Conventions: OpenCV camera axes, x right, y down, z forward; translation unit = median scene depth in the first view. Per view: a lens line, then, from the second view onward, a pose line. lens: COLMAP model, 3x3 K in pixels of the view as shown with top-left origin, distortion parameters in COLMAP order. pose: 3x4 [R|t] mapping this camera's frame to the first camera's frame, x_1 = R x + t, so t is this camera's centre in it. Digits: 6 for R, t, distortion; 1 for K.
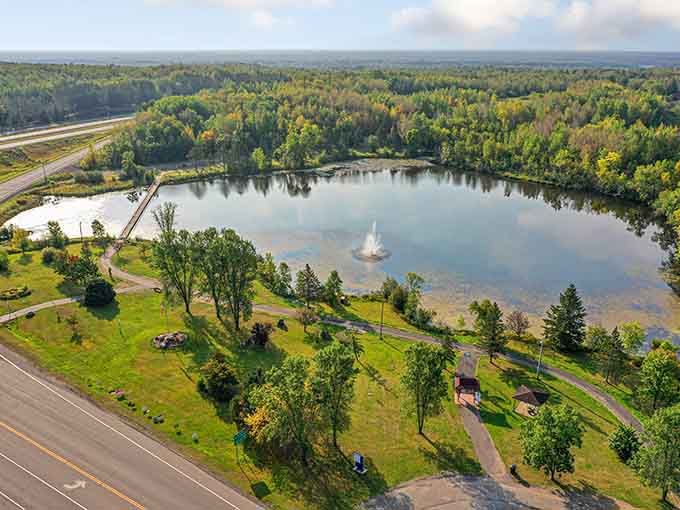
lens RADIAL K [[605.4, 0, 340.3], [0, 605.4, 255.0], [0, 0, 1]] dist [-0.002905, -0.004533]
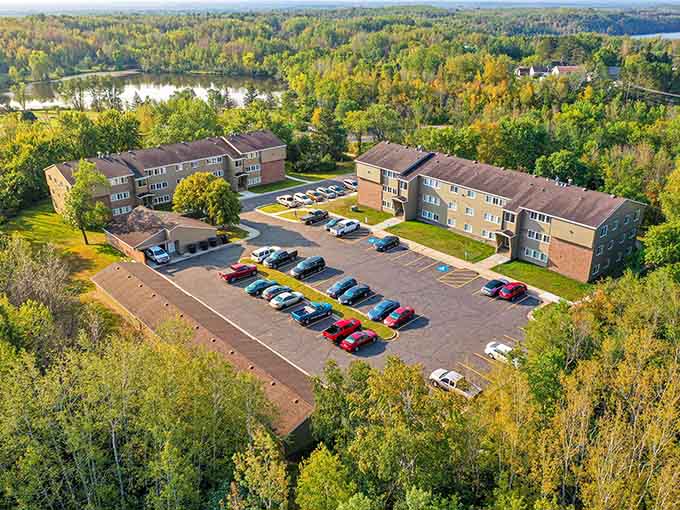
lens RADIAL K [[605.4, 0, 339.9], [0, 605.4, 254.8], [0, 0, 1]] dist [-0.002905, -0.004533]
pose [[0.833302, -0.223308, 0.505709, -0.299599], [0.184842, 0.974682, 0.125814, 0.199210], [-0.521000, -0.011365, 0.853481, -0.547677]]
